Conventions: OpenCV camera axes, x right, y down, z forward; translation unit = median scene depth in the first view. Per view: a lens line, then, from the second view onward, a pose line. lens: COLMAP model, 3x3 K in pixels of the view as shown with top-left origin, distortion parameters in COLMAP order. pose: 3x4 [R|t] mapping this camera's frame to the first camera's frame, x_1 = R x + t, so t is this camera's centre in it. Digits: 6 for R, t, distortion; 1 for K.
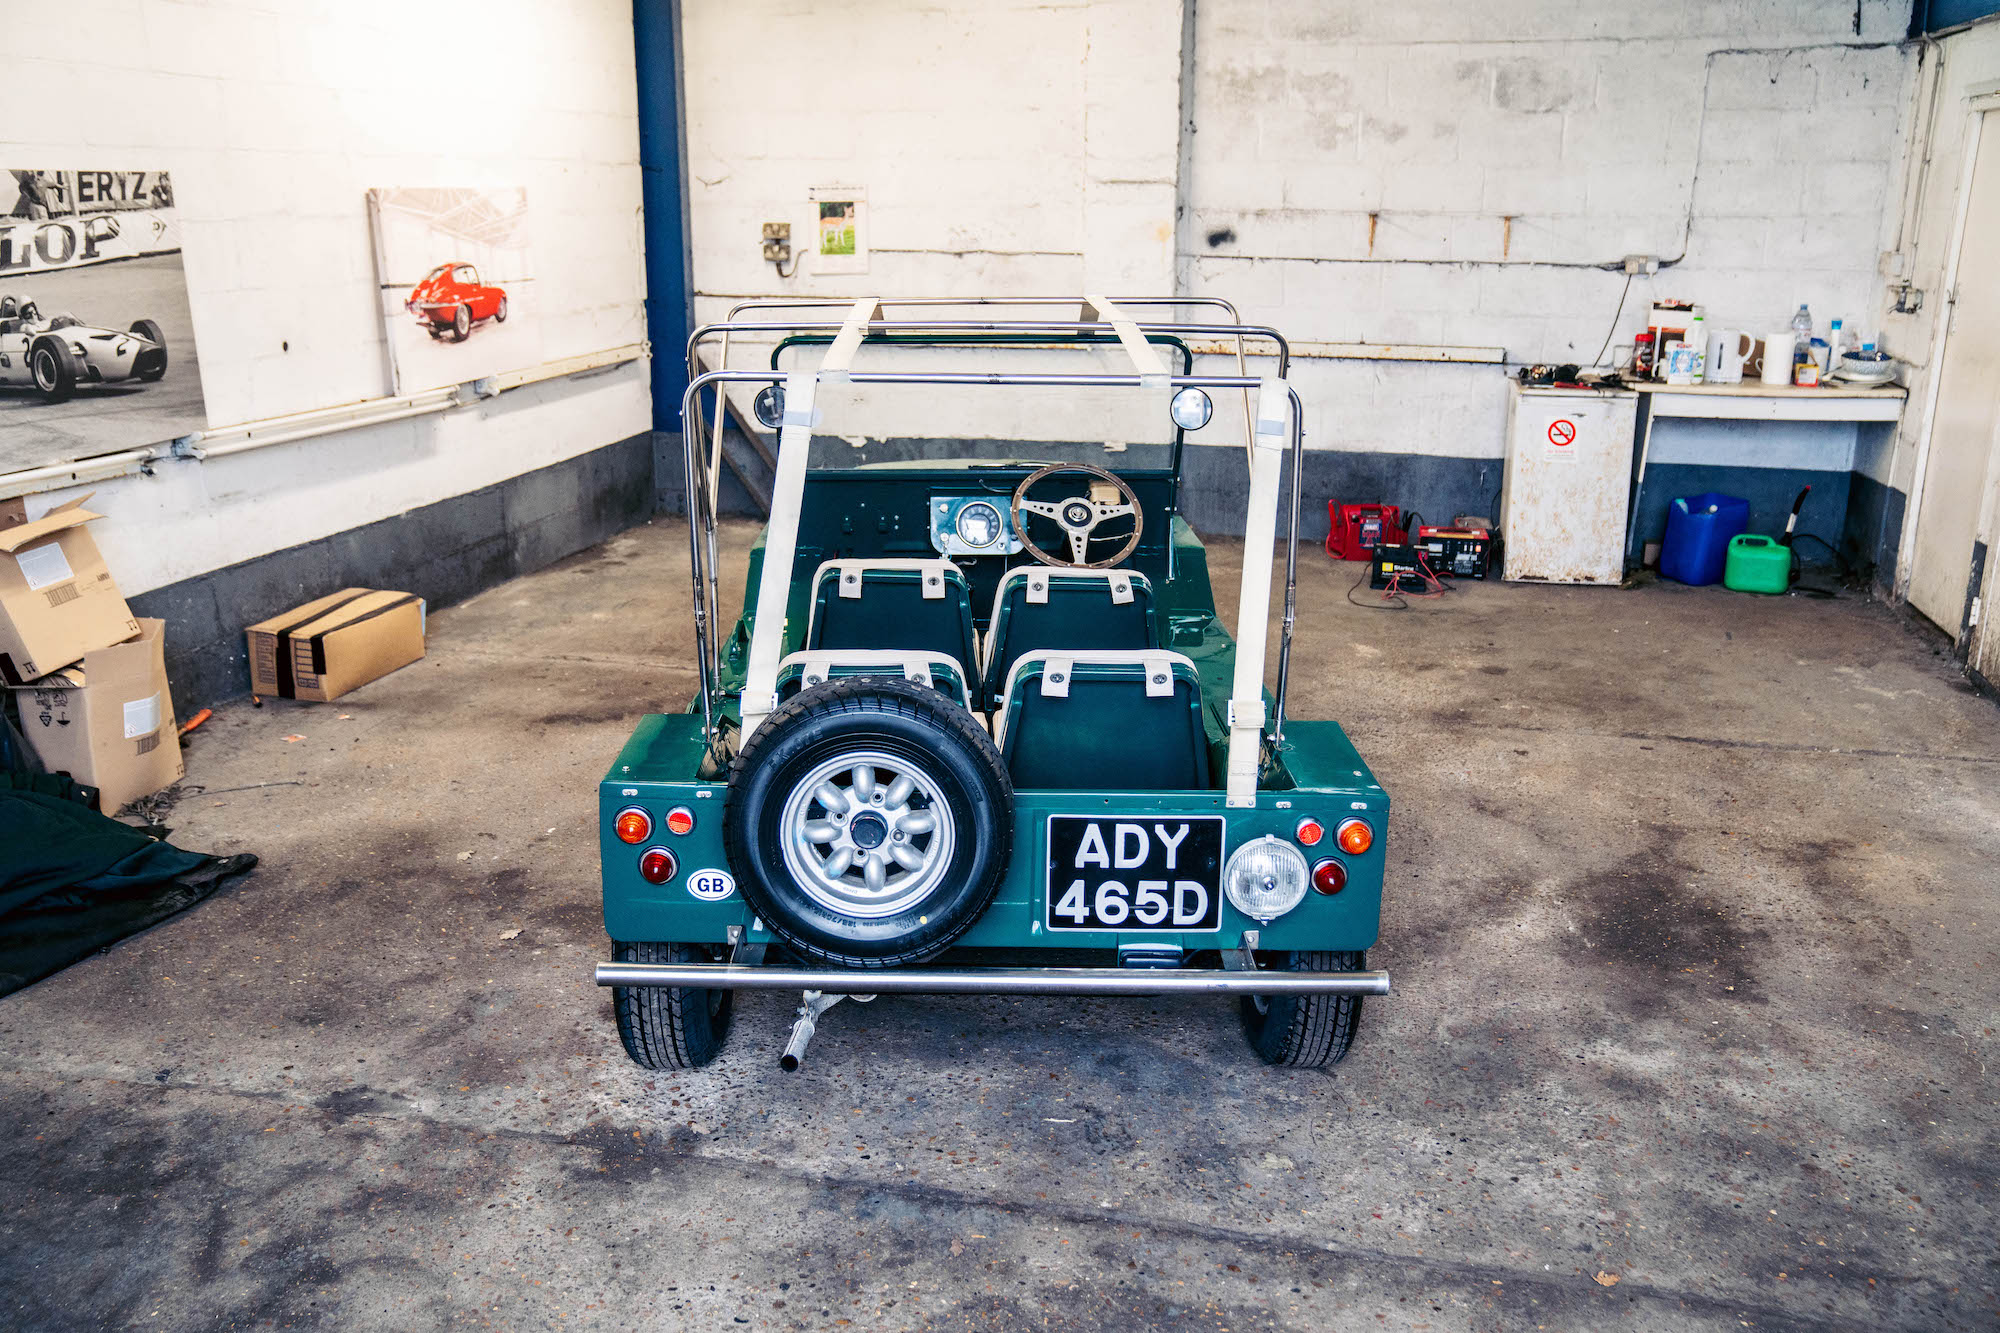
lens RADIAL K [[1683.7, 0, 1000.0], [0, 1683.7, 666.5], [0, 0, 1]] dist [-0.080029, 0.146298]
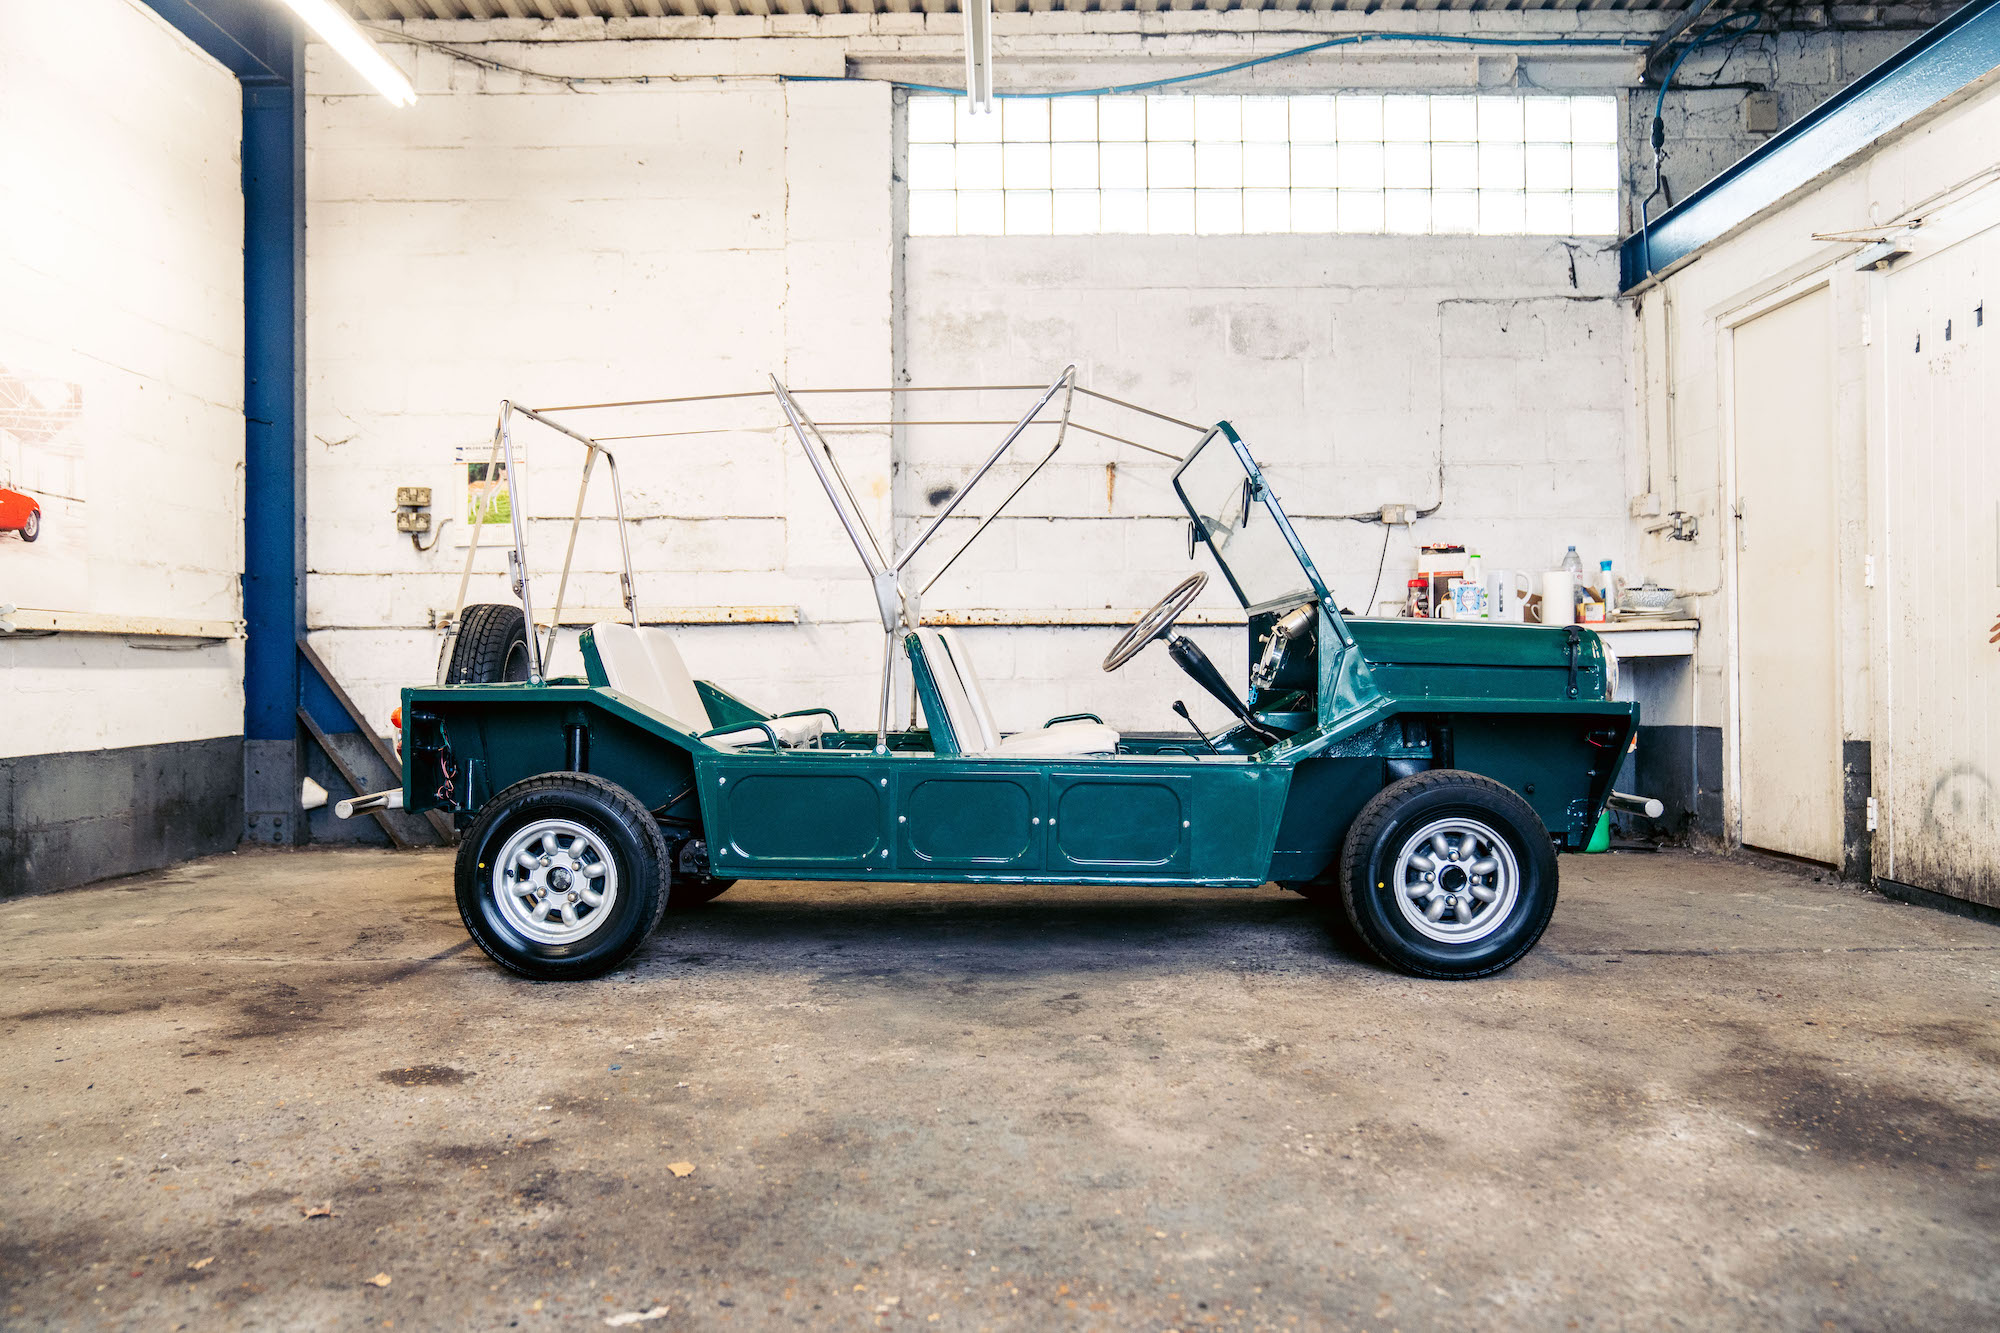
lens RADIAL K [[1627.5, 0, 1000.0], [0, 1627.5, 666.5], [0, 0, 1]] dist [-0.088995, 0.139892]
pose [[0.973414, -0.008015, 0.228914, -0.038891], [0.071914, 0.959548, -0.272205, 0.071852], [-0.217472, 0.281430, 0.934614, 0.240724]]
